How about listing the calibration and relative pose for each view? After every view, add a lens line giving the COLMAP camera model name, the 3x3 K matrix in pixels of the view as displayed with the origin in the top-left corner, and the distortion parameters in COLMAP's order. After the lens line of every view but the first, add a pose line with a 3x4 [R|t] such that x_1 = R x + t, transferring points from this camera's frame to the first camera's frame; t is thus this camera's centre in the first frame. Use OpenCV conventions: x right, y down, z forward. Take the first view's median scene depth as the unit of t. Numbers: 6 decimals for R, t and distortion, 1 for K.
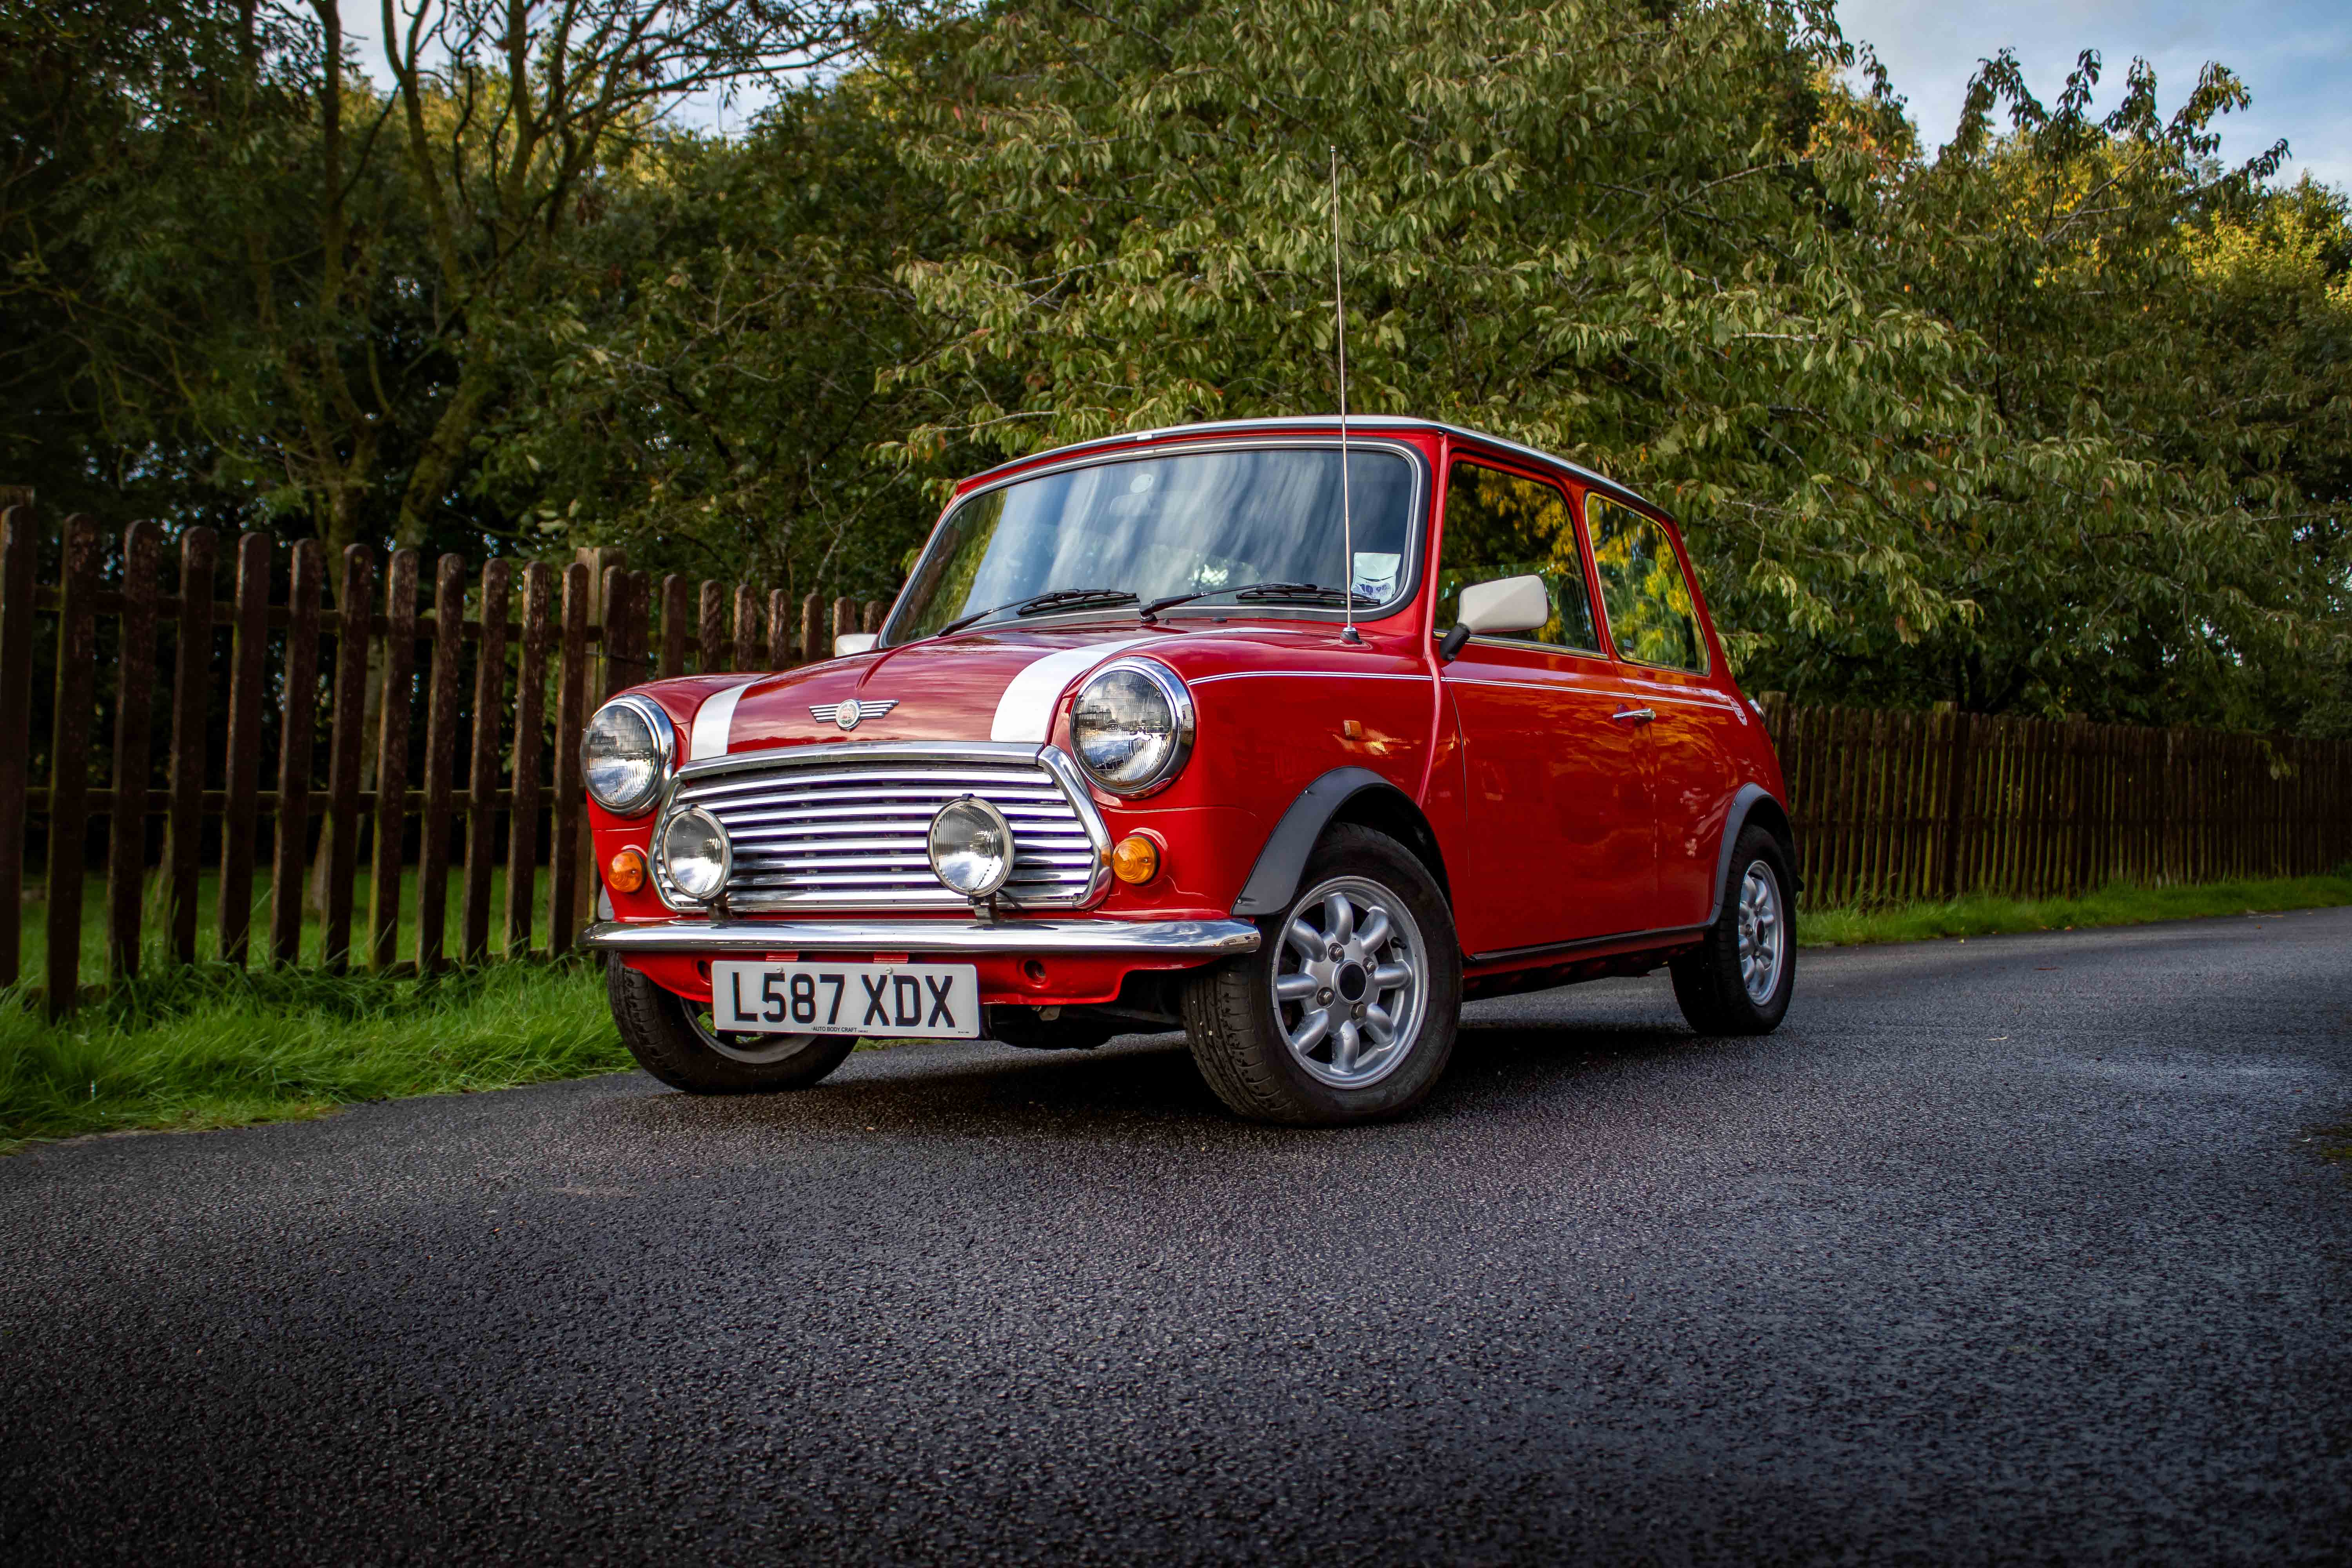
lens RADIAL K [[2692.7, 0, 1176.0], [0, 2692.7, 784.0], [0, 0, 1]] dist [-0.097617, 0.021956]
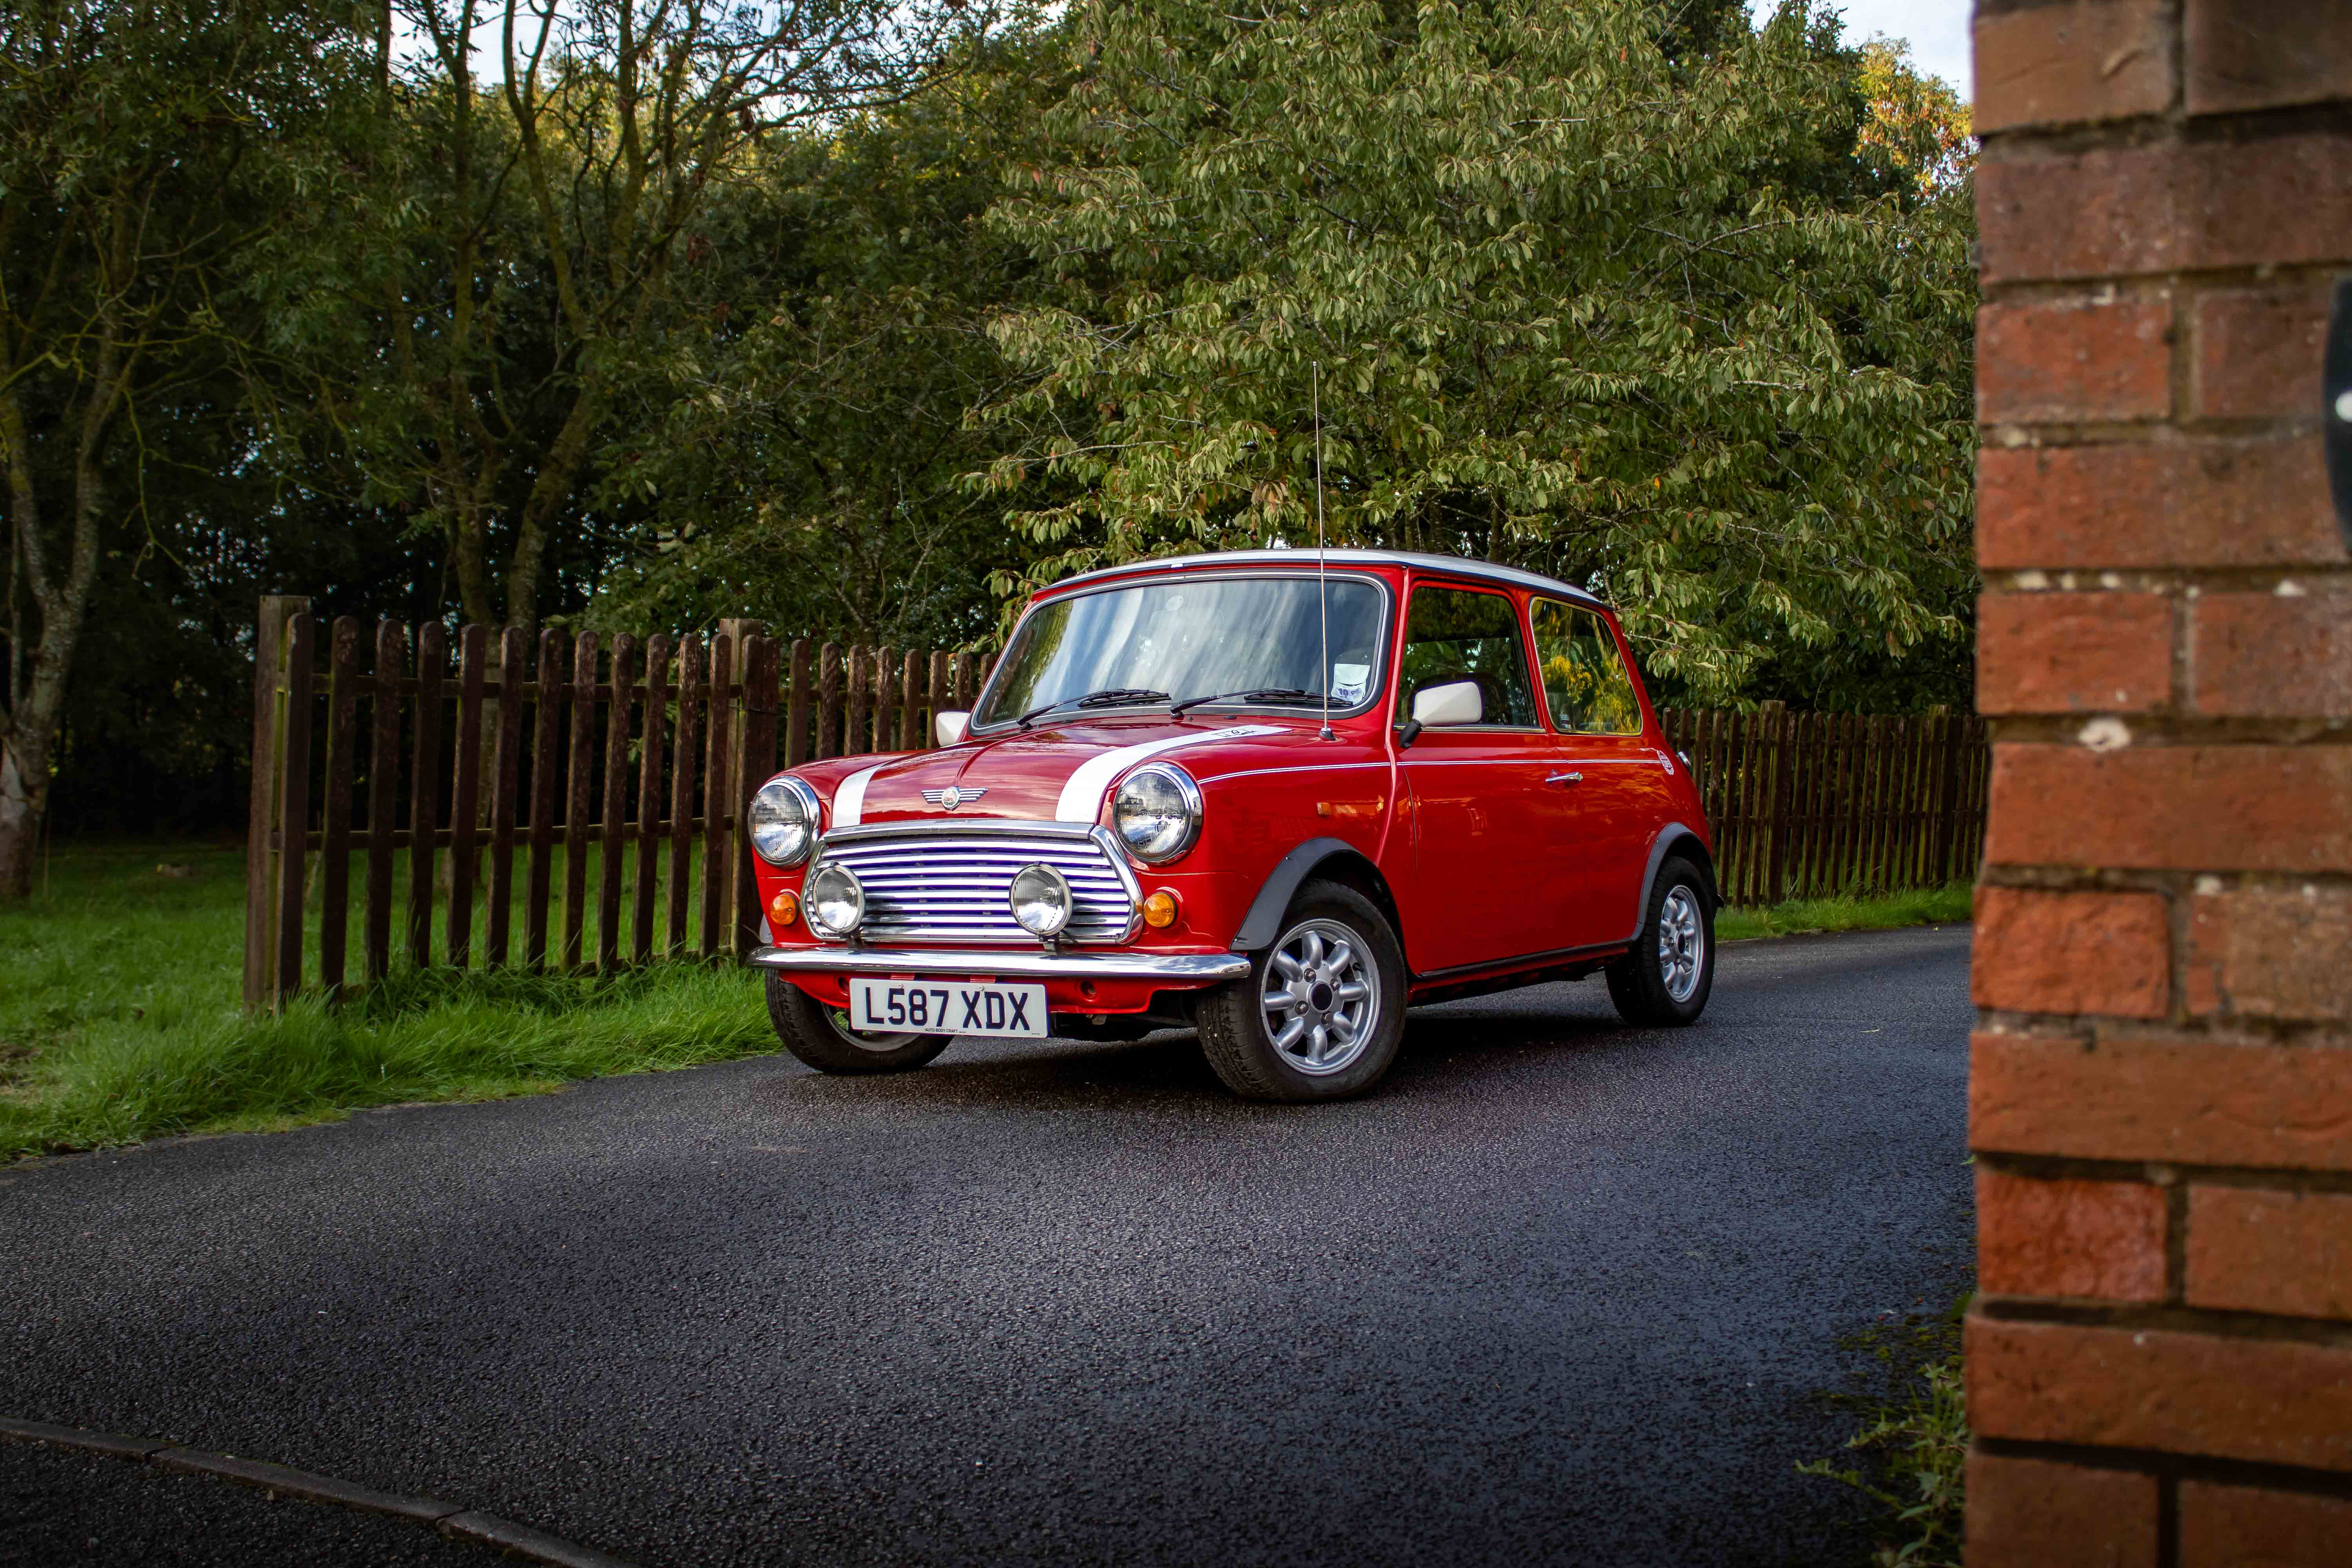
lens RADIAL K [[2633.3, 0, 1176.0], [0, 2633.3, 784.0], [0, 0, 1]] dist [-0.101452, 0.000084]
pose [[0.999595, 0.001020, -0.028451, 0.019096], [-0.000668, 0.999923, 0.012390, -0.032341], [0.028462, -0.012366, 0.999518, -0.210858]]
